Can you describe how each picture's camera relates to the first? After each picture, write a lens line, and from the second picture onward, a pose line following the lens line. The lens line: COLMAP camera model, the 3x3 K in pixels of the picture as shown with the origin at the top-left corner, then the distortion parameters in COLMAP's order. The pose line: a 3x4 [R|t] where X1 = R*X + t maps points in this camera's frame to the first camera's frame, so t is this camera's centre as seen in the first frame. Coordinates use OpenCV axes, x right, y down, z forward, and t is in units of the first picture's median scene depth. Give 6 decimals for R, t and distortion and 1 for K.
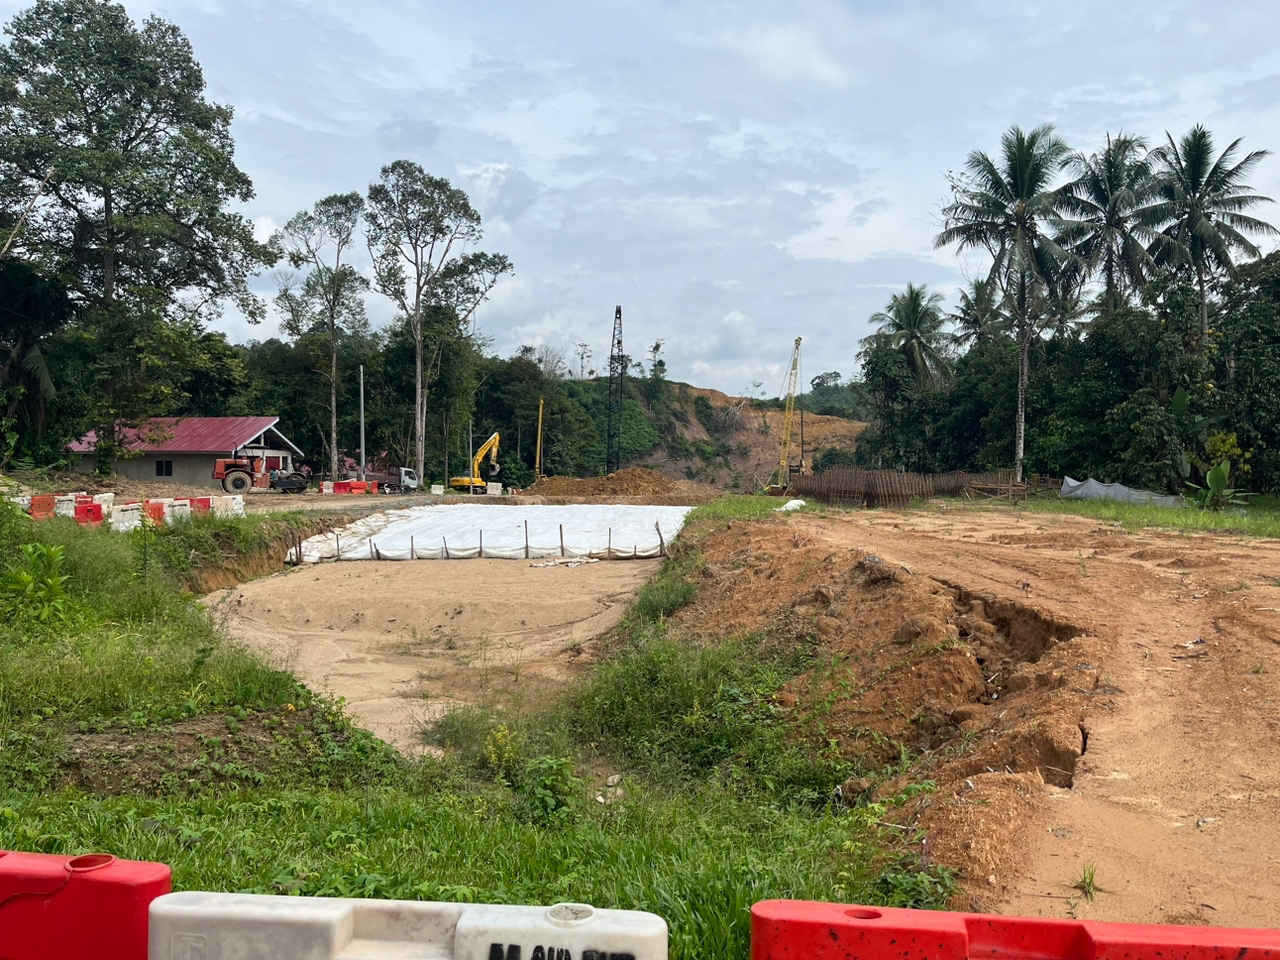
lens RADIAL K [[1004.6, 0, 640.0], [0, 1004.6, 480.0], [0, 0, 1]] dist [0.010406, -0.051279]
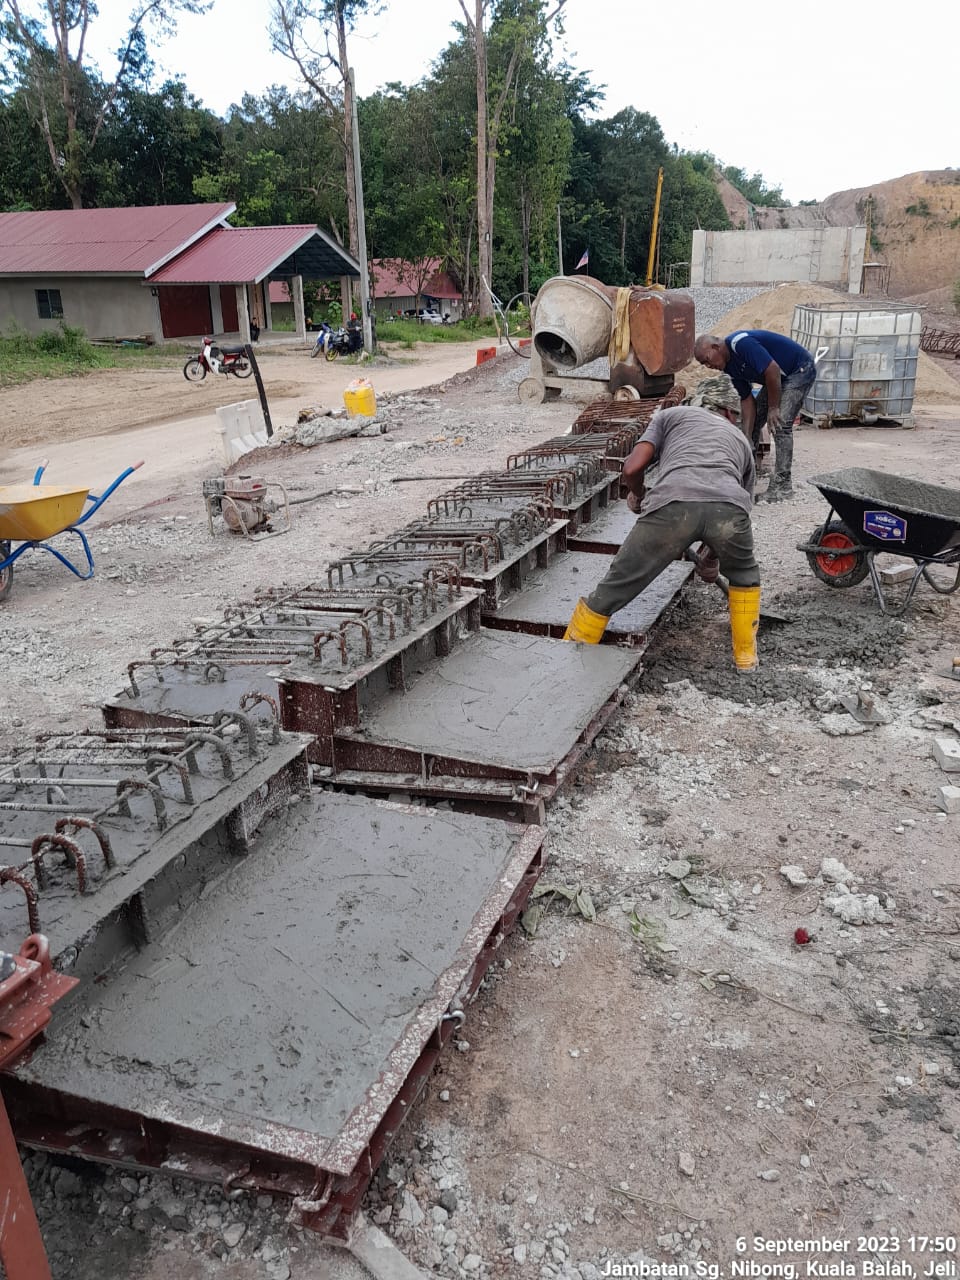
lens RADIAL K [[1004.6, 0, 480.0], [0, 1004.6, 640.0], [0, 0, 1]] dist [0.010406, -0.051279]
pose [[0.975033, 0.052014, -0.215882, -0.090895], [0.020943, 0.946308, 0.322587, -0.008526], [0.221070, -0.319054, 0.921592, 0.420156]]
